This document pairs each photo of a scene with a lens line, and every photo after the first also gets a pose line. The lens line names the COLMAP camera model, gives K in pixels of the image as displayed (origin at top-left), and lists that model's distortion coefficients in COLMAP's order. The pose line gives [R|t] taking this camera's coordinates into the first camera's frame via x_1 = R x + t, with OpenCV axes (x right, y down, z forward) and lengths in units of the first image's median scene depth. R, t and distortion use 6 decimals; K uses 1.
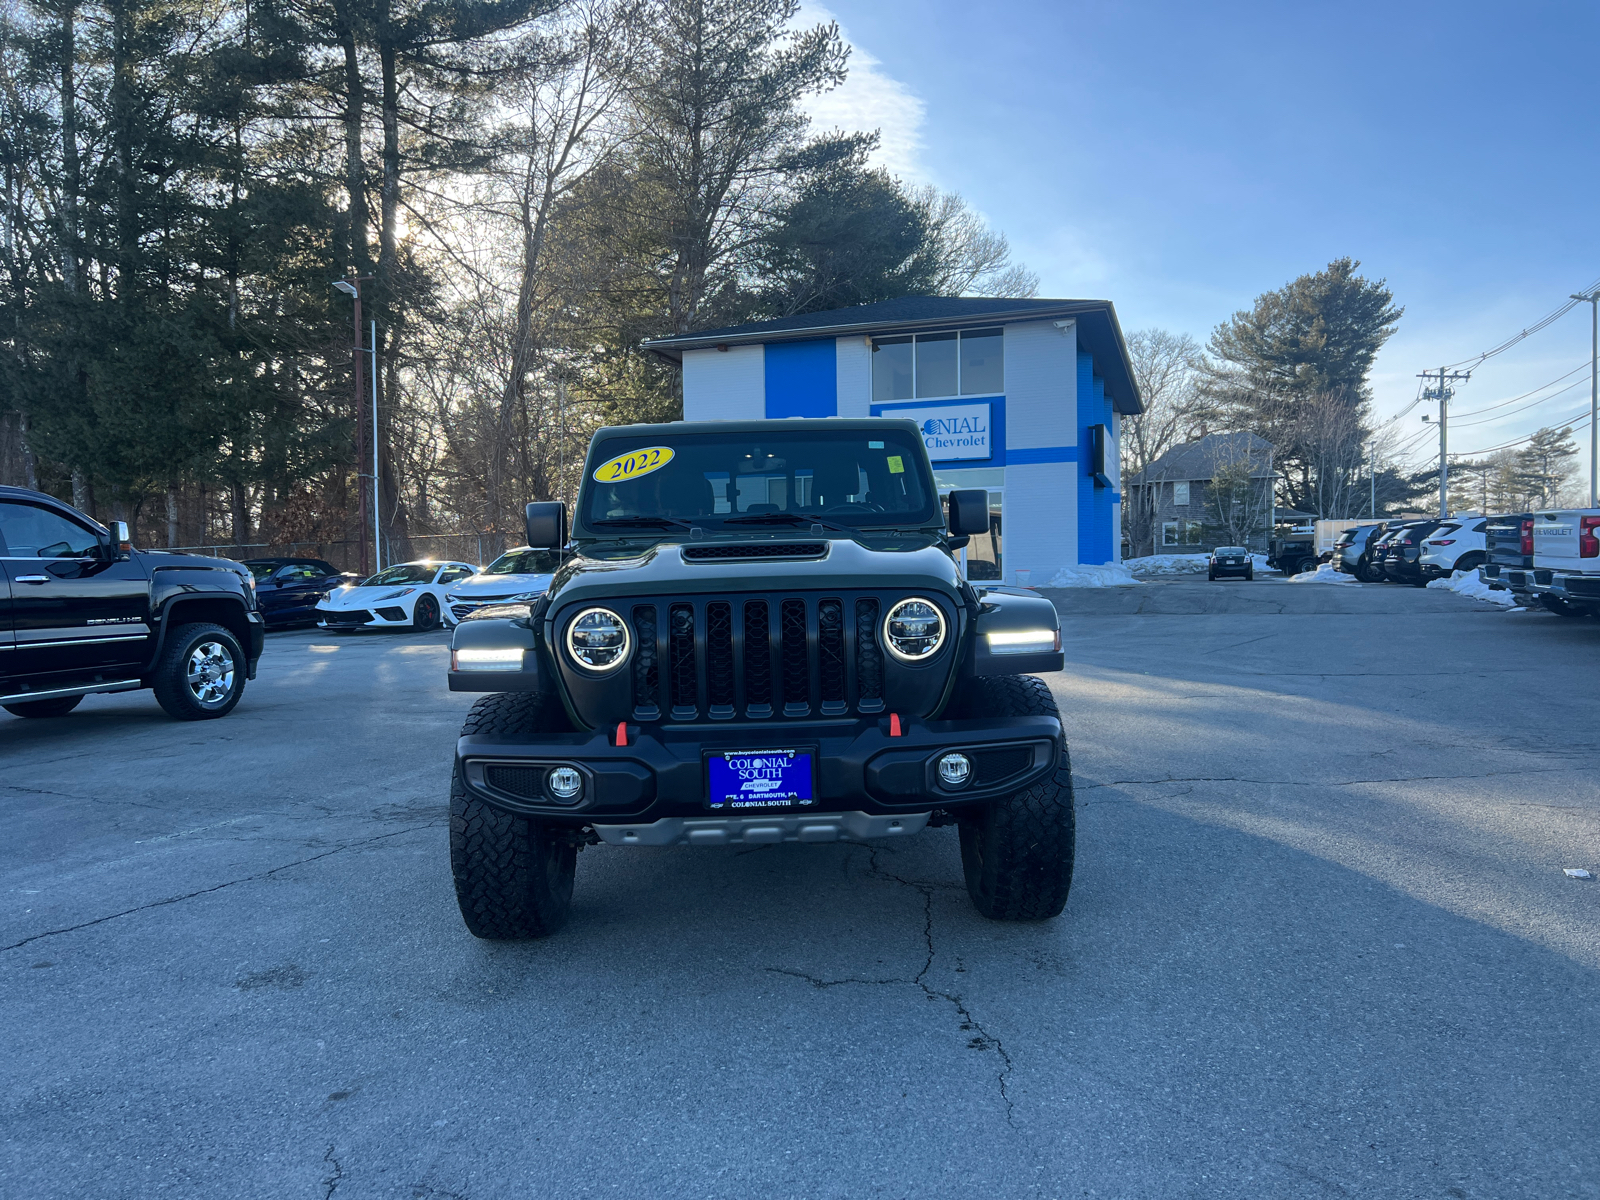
lens RADIAL K [[1208.0, 0, 800.0], [0, 1208.0, 600.0], [0, 0, 1]] dist [0.086945, -0.118246]
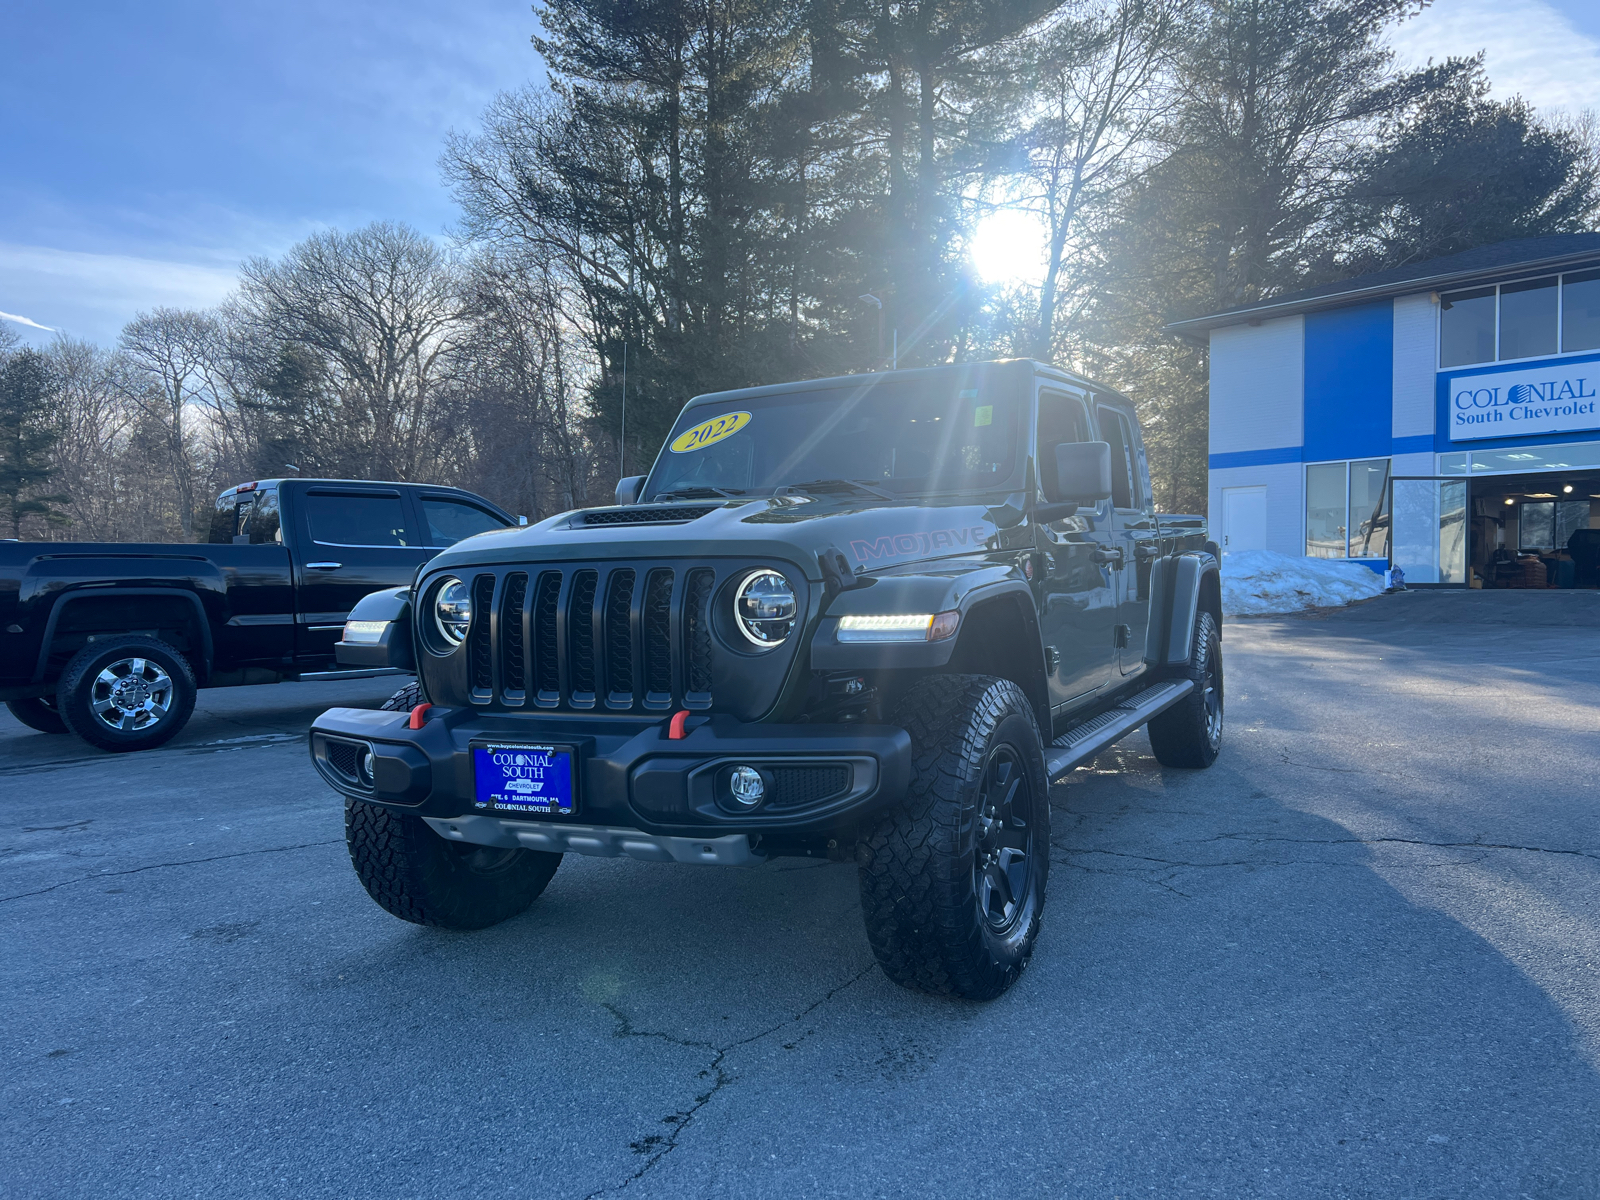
lens RADIAL K [[1207.5, 0, 797.0], [0, 1207.5, 605.4], [0, 0, 1]] dist [0.061997, -0.069473]
pose [[0.885998, 0.018526, -0.463318, 0.421651], [-0.016899, 0.999828, 0.007662, 0.013529], [0.463380, 0.001041, 0.886159, 0.267958]]
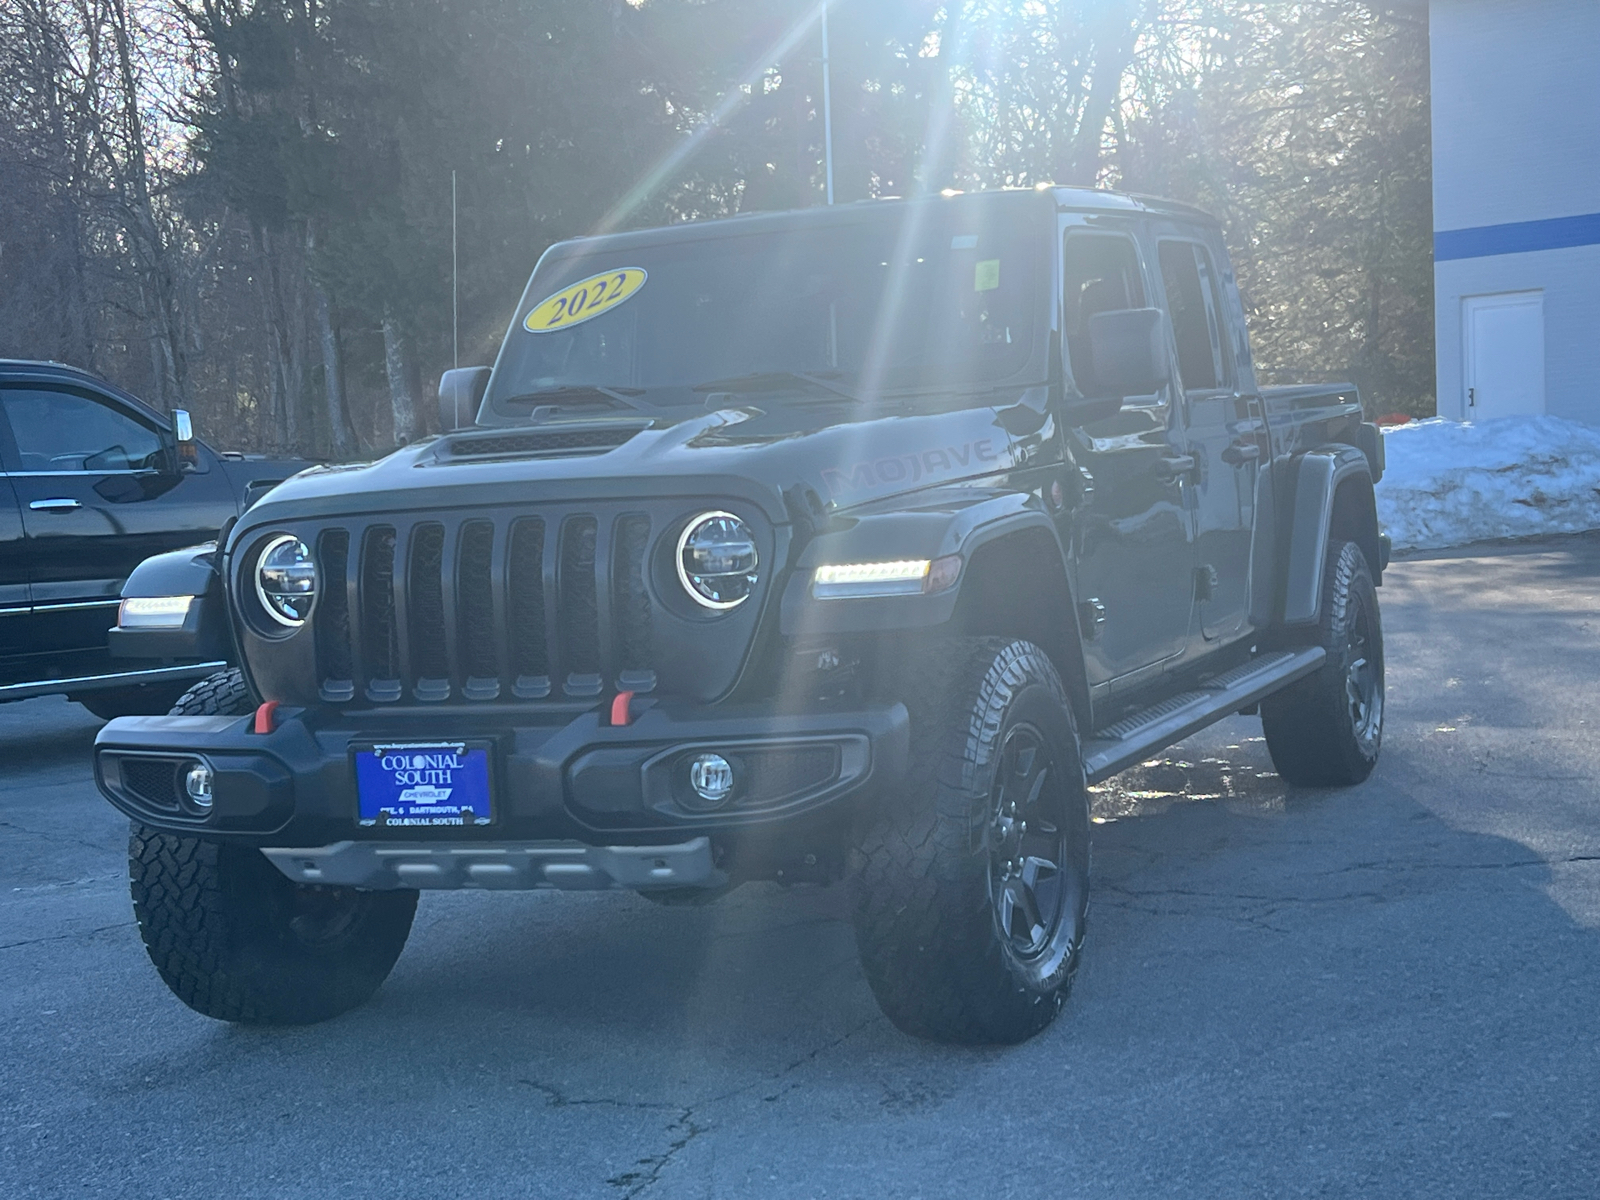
lens RADIAL K [[2525.9, 0, 806.0], [0, 2525.9, 599.1], [0, 0, 1]] dist [0.141731, -0.338639]
pose [[0.916007, -0.006450, -0.401111, 0.581794], [0.019116, 0.999437, 0.027585, 0.007535], [0.400707, -0.032936, 0.915614, -0.163145]]
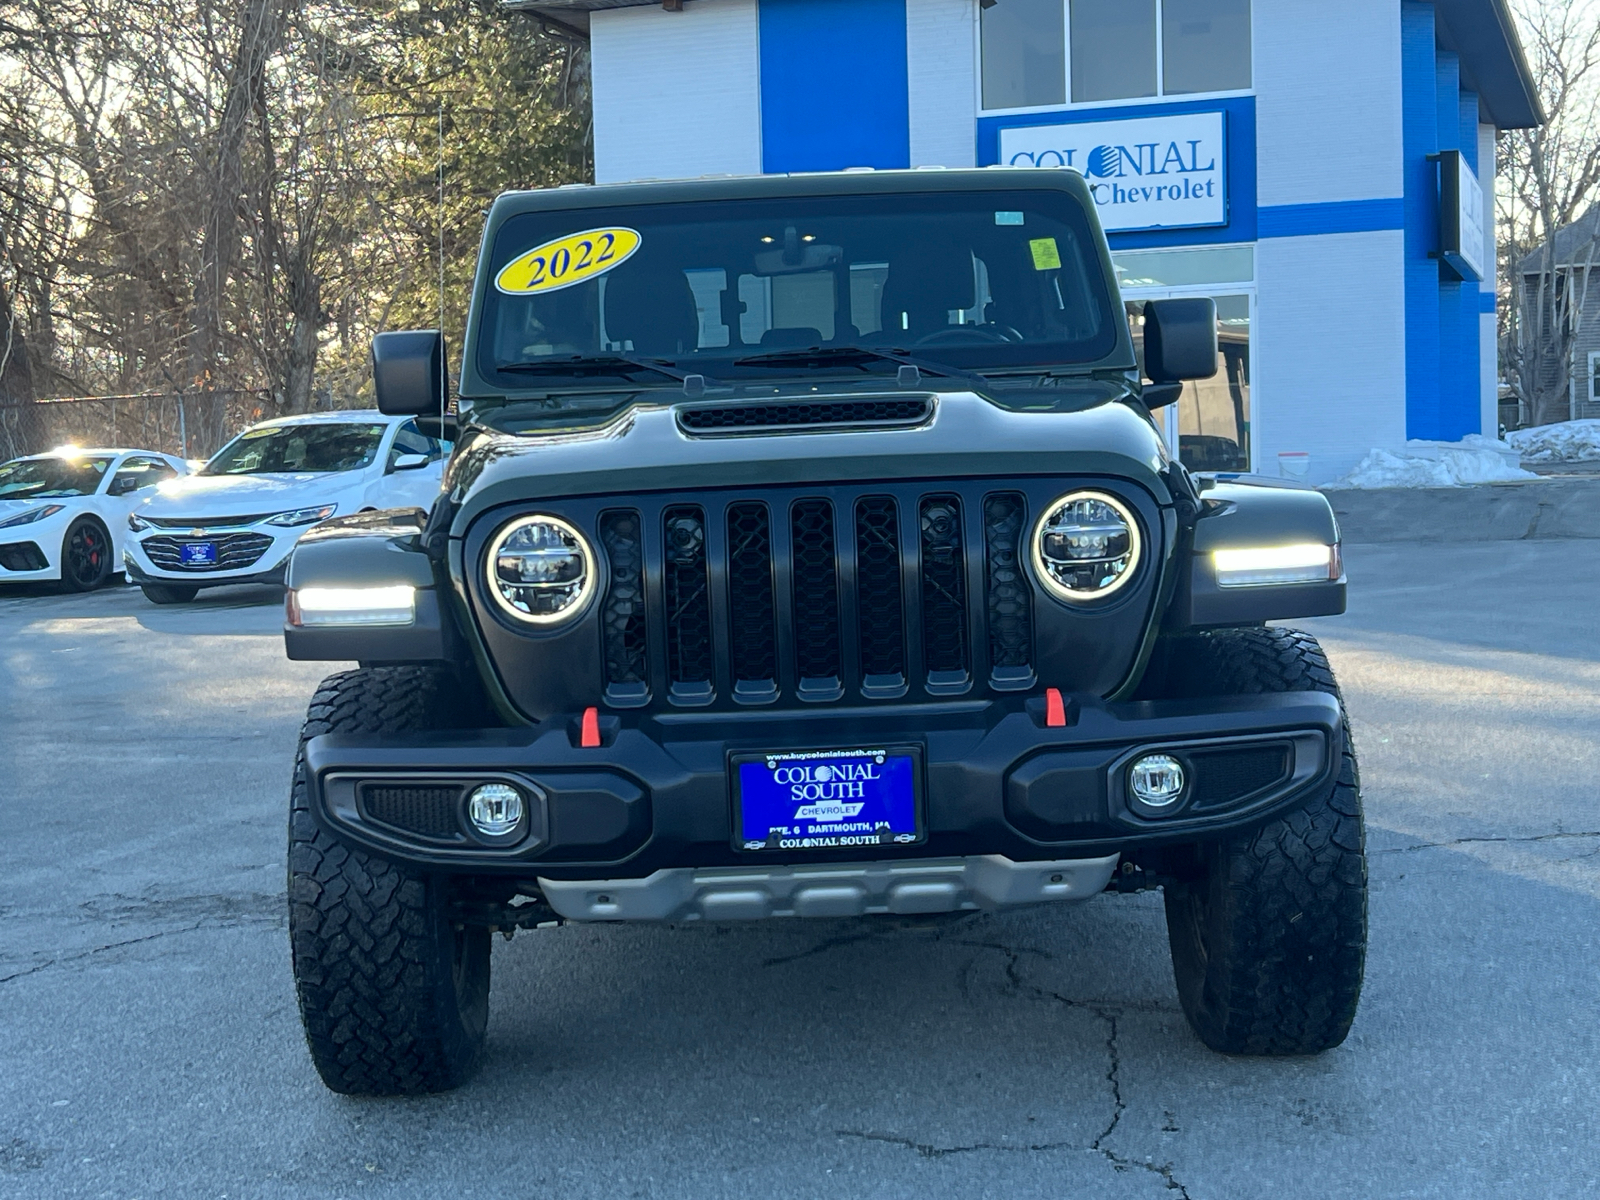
lens RADIAL K [[2525.9, 0, 806.0], [0, 2525.9, 599.1], [0, 0, 1]] dist [0.141731, -0.338639]
pose [[0.999886, -0.011730, -0.009457, -0.024405], [0.012001, 0.999502, 0.029167, 0.011026], [0.009110, -0.029278, 0.999530, -0.183466]]
